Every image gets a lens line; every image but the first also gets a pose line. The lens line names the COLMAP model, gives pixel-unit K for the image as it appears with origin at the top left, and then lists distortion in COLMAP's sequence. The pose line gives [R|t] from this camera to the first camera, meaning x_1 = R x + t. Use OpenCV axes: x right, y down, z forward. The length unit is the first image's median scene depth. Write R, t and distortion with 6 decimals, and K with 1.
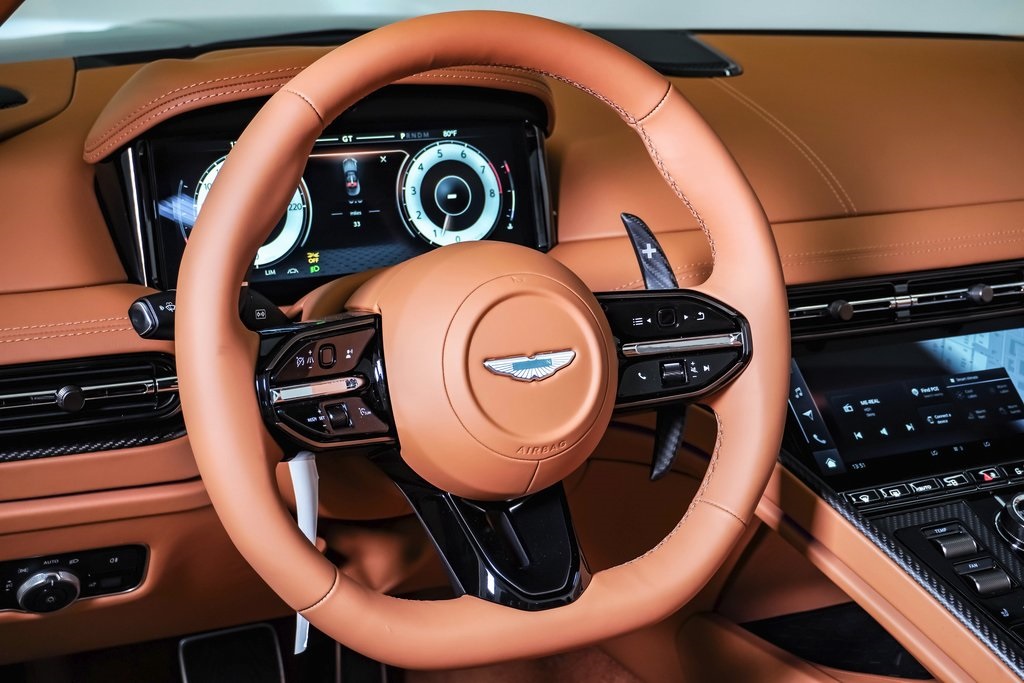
lens RADIAL K [[1661.4, 0, 502.5], [0, 1661.4, 345.3], [0, 0, 1]] dist [-0.007776, 0.000000]
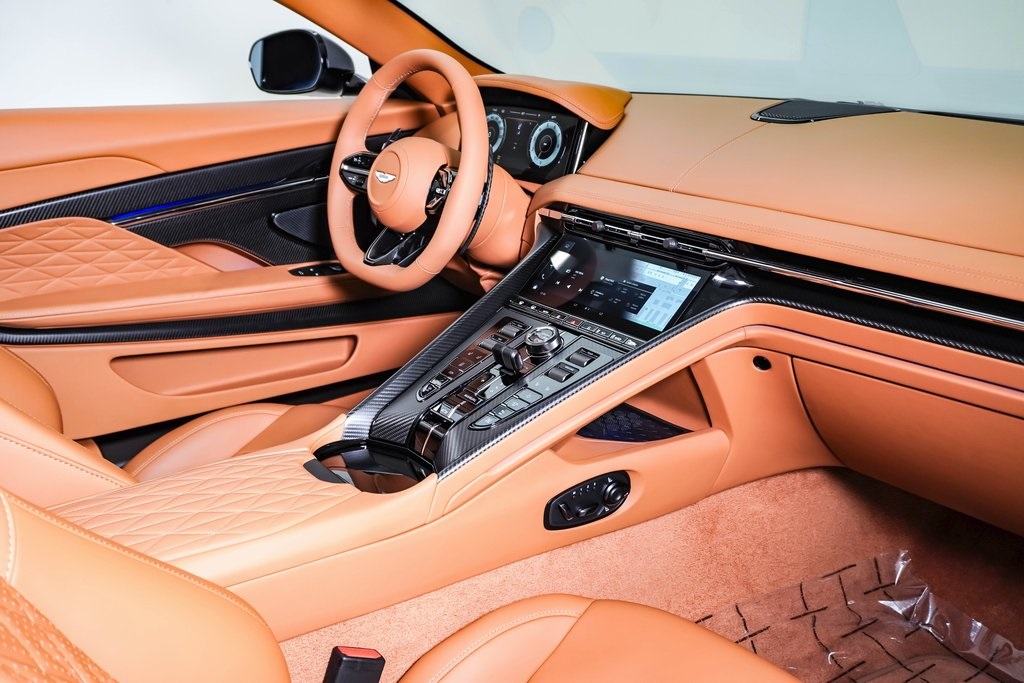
lens RADIAL K [[927.8, 0, 512.8], [0, 927.8, 337.1], [0, 0, 1]] dist [0.049015, 0.024186]
pose [[0.200063, 0.284989, -0.937420, 1.322119], [-0.287562, 0.931707, 0.221881, -0.120520], [0.936634, 0.225176, 0.268352, 0.710878]]
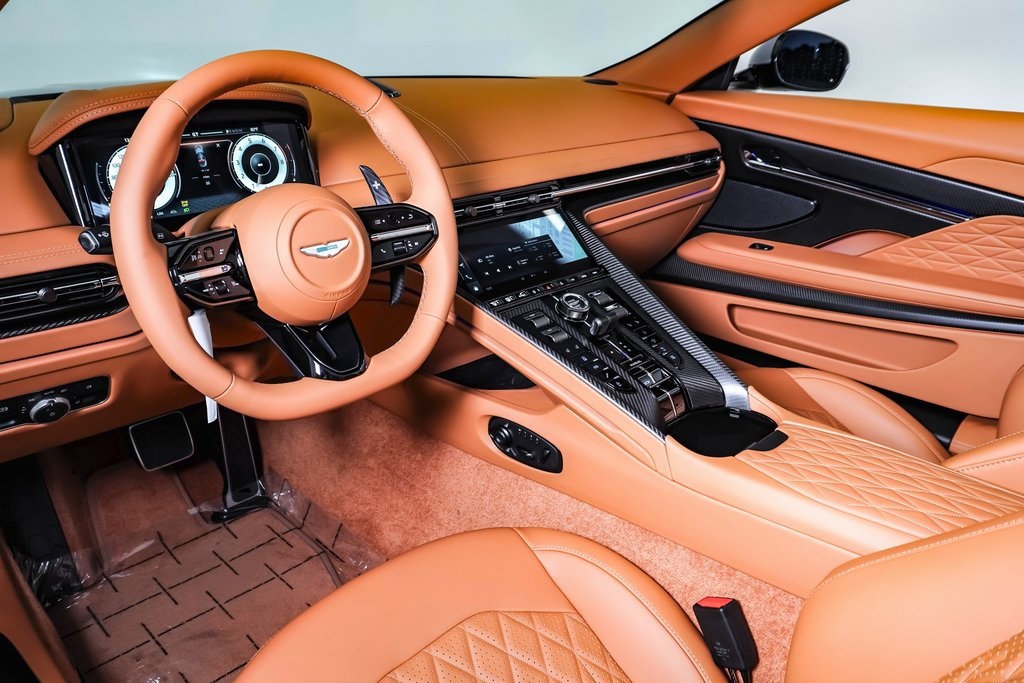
lens RADIAL K [[782.2, 0, 506.1], [0, 782.2, 339.5], [0, 0, 1]] dist [-0.005246, 0.016288]
pose [[0.950819, -0.124805, 0.283489, -0.043172], [0.091802, 0.987657, 0.126907, 0.016310], [-0.295829, -0.094640, 0.950541, 0.094316]]
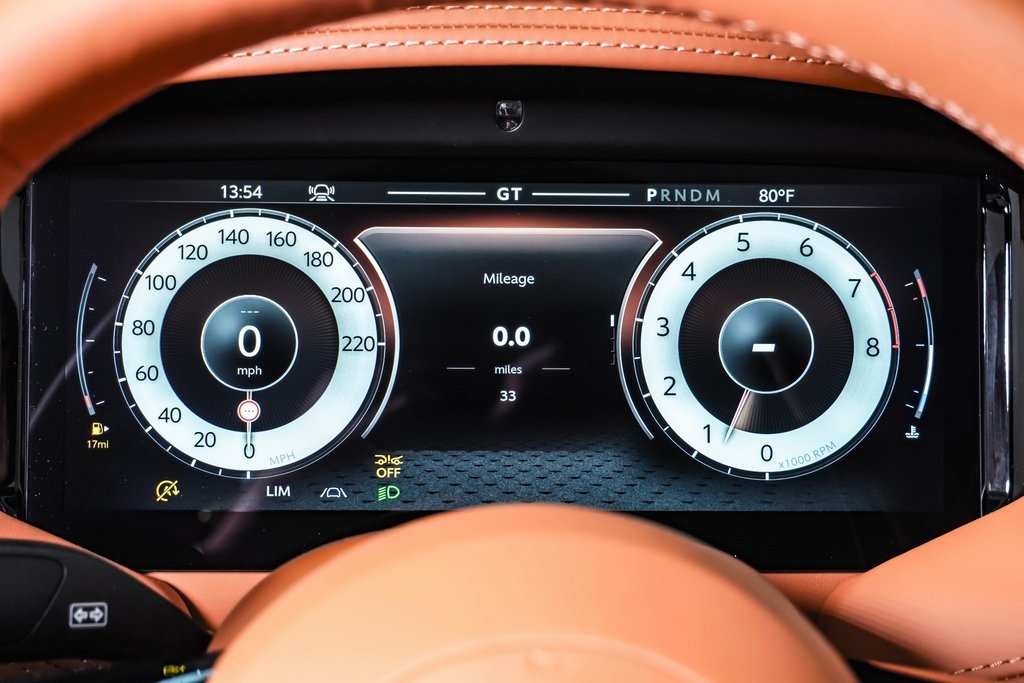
lens RADIAL K [[2083.1, 0, 512.7], [0, 2083.1, 340.8], [0, 0, 1]] dist [0.013102, 0.000000]
pose [[0.899530, 0.089168, -0.427663, 0.142179], [-0.109117, 0.993779, -0.022310, -0.077324], [0.423013, 0.066734, 0.903663, 0.536891]]
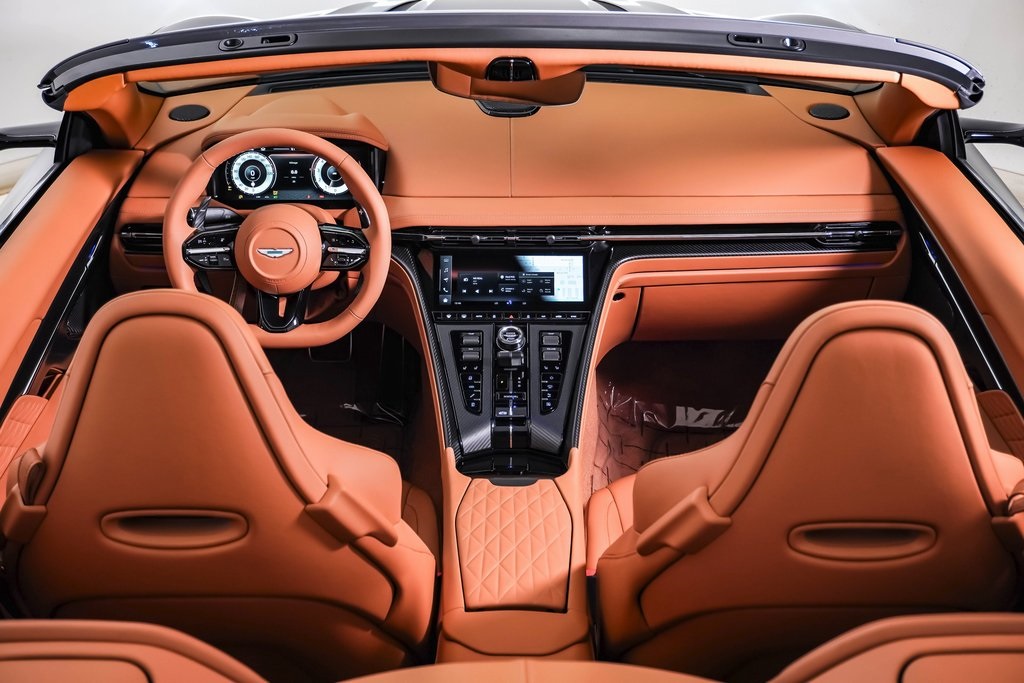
lens RADIAL K [[1425.3, 0, 509.4], [0, 1425.3, 342.8], [0, 0, 1]] dist [-0.057725, 0.000000]
pose [[0.889783, 0.182938, -0.418114, 1.247928], [-0.103706, 0.973226, 0.205123, -0.332822], [0.444445, -0.139154, 0.884932, -0.914861]]
